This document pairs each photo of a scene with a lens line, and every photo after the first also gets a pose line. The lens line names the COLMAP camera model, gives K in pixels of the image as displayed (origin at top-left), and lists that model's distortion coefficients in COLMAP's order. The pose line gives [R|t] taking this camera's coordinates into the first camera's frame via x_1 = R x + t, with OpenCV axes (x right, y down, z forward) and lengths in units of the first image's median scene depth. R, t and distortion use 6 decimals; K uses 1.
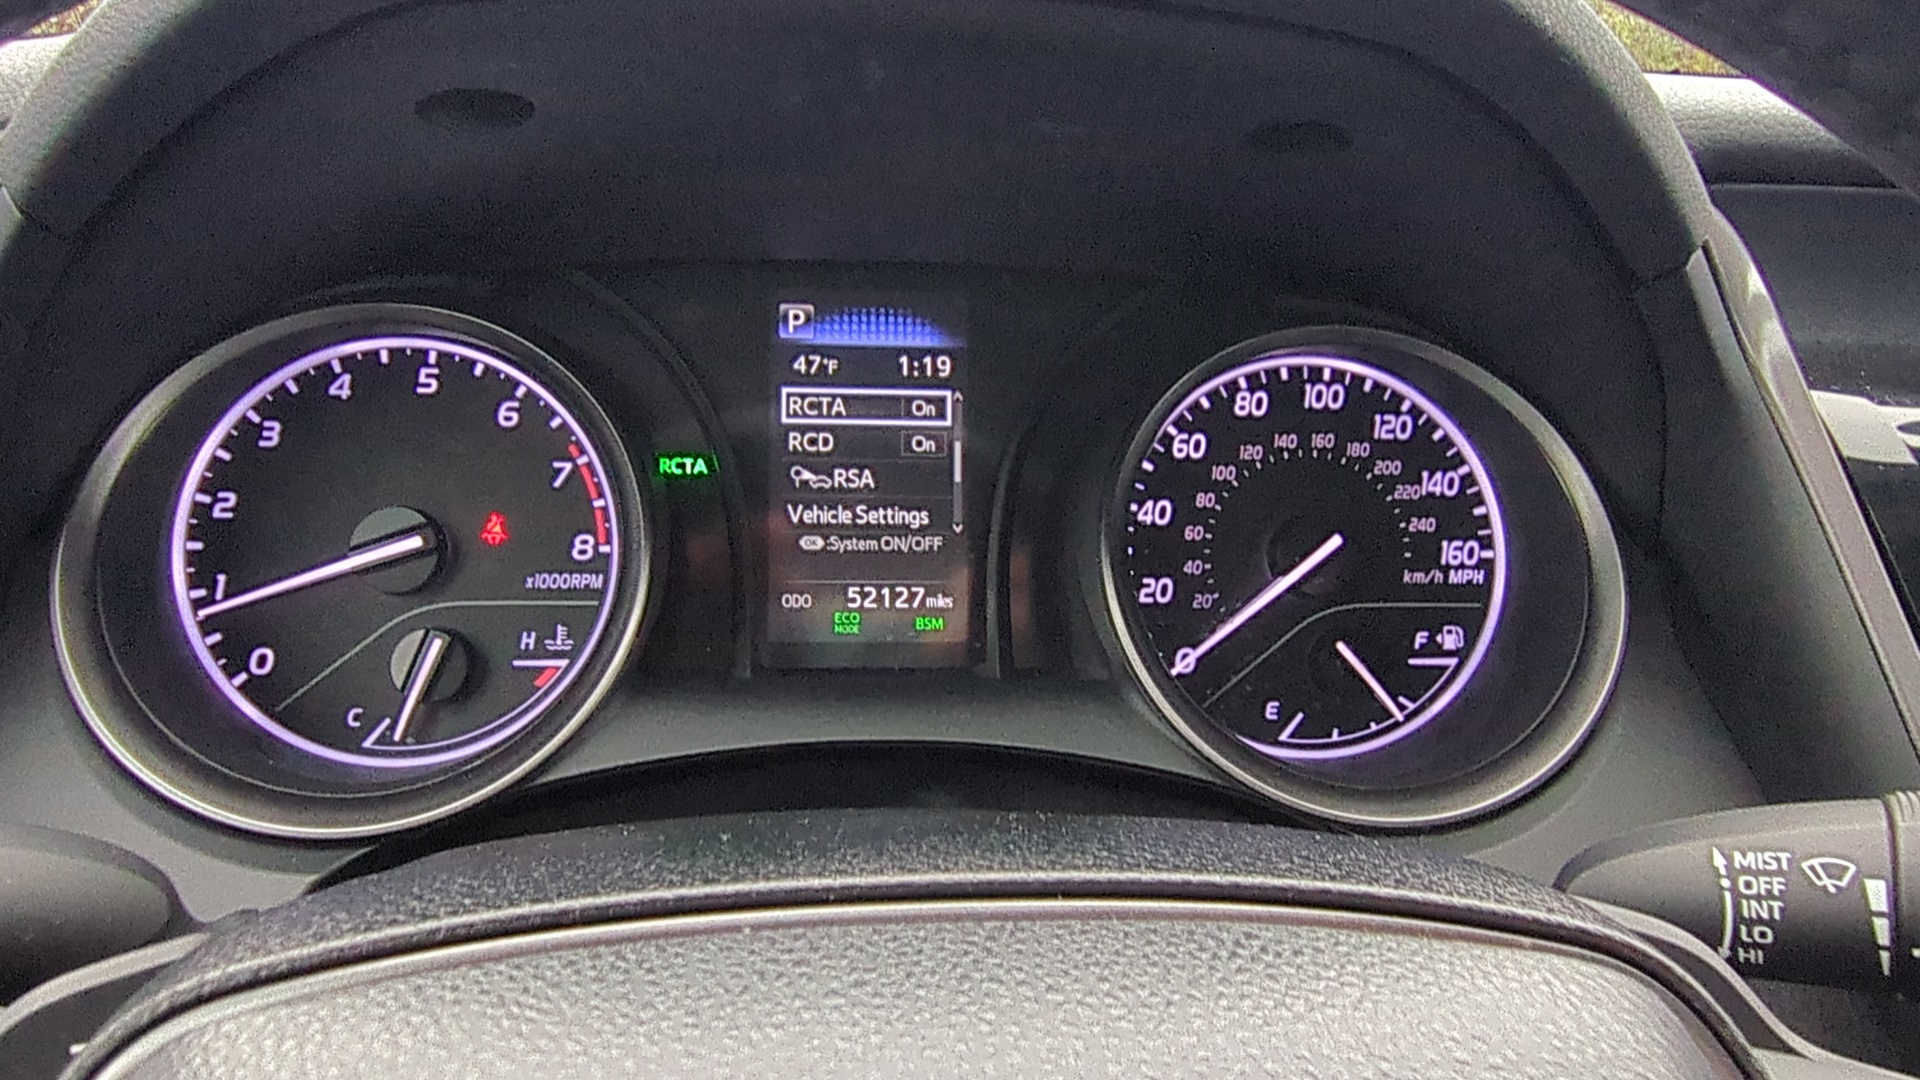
lens RADIAL K [[1537.9, 0, 971.7], [0, 1537.9, 547.4], [0, 0, 1]] dist [-0.010186, 0.009052]
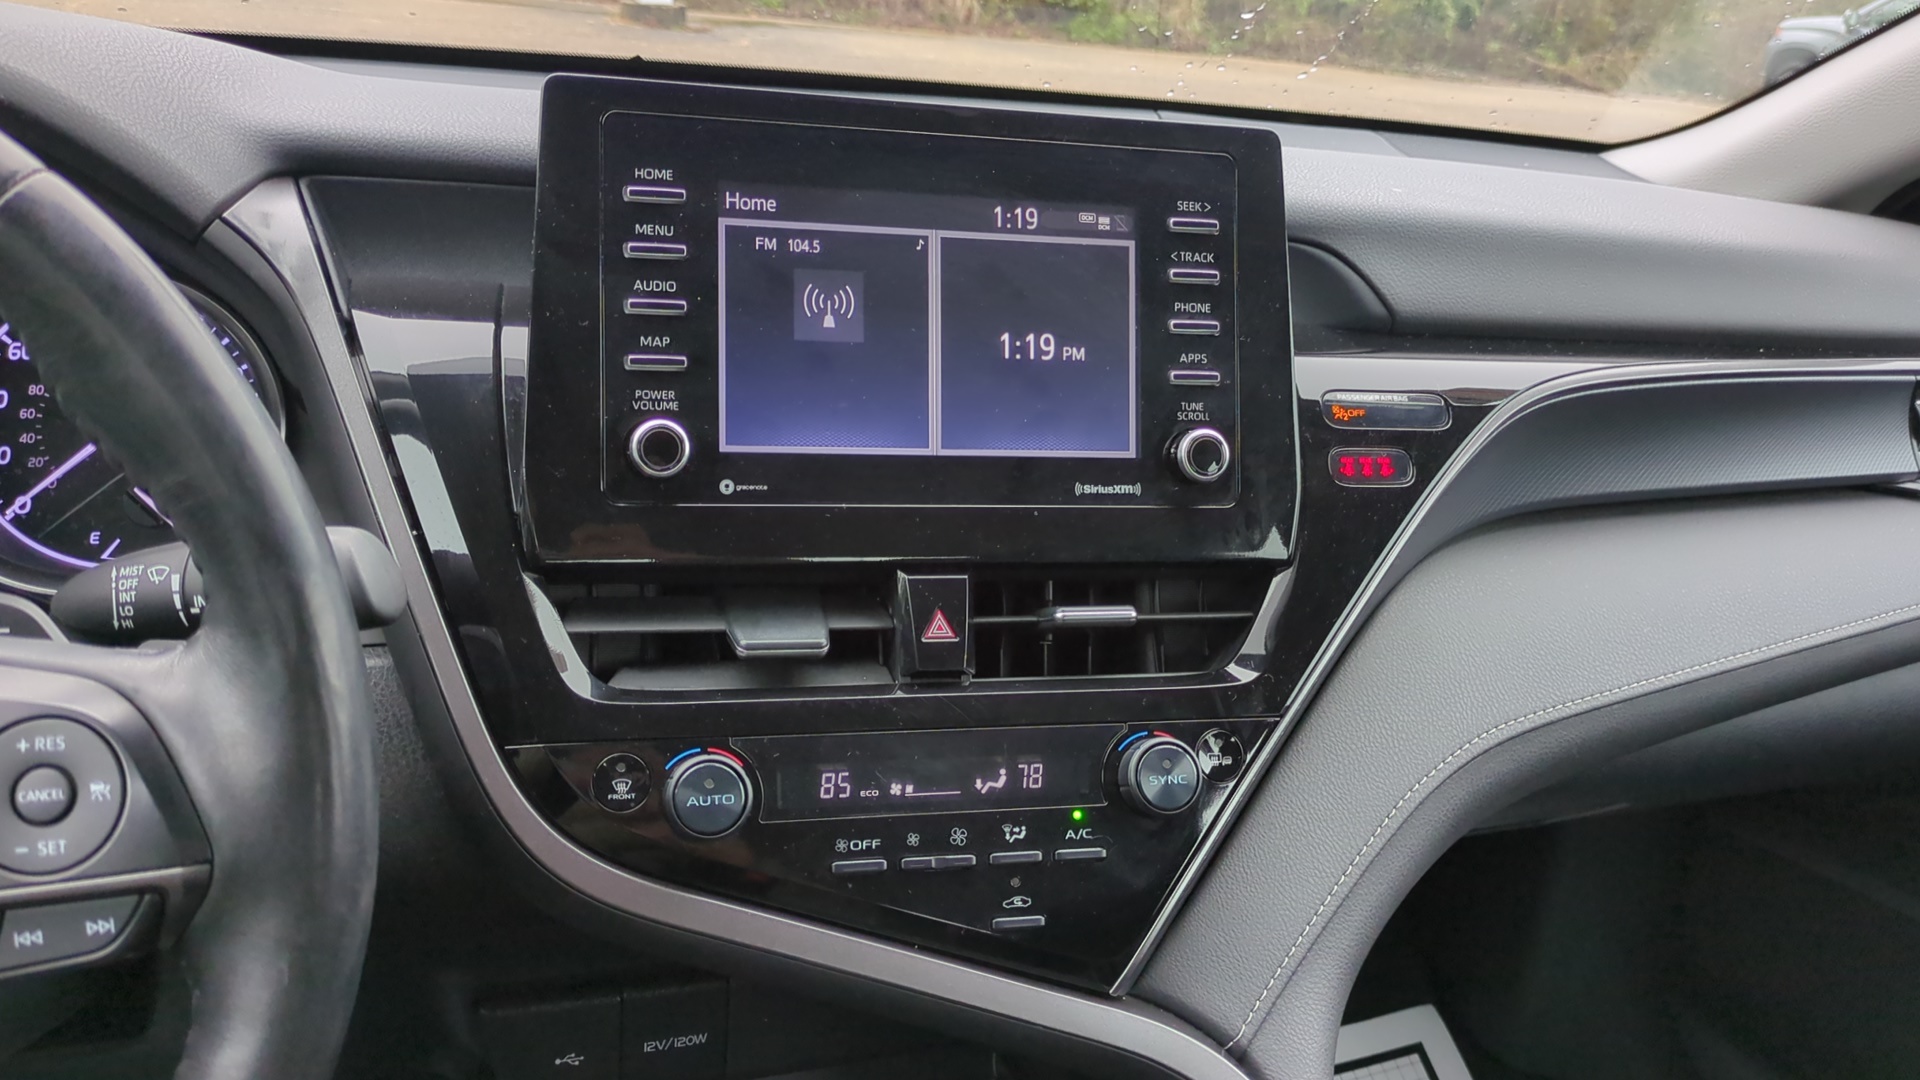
lens RADIAL K [[1600.9, 0, 950.2], [0, 1600.9, 535.5], [0, 0, 1]] dist [0.048276, -0.056034]
pose [[0.959801, -0.042866, 0.277388, 0.537206], [0.032387, 0.998582, 0.042251, 0.066328], [-0.278805, -0.031569, 0.959829, -0.644268]]
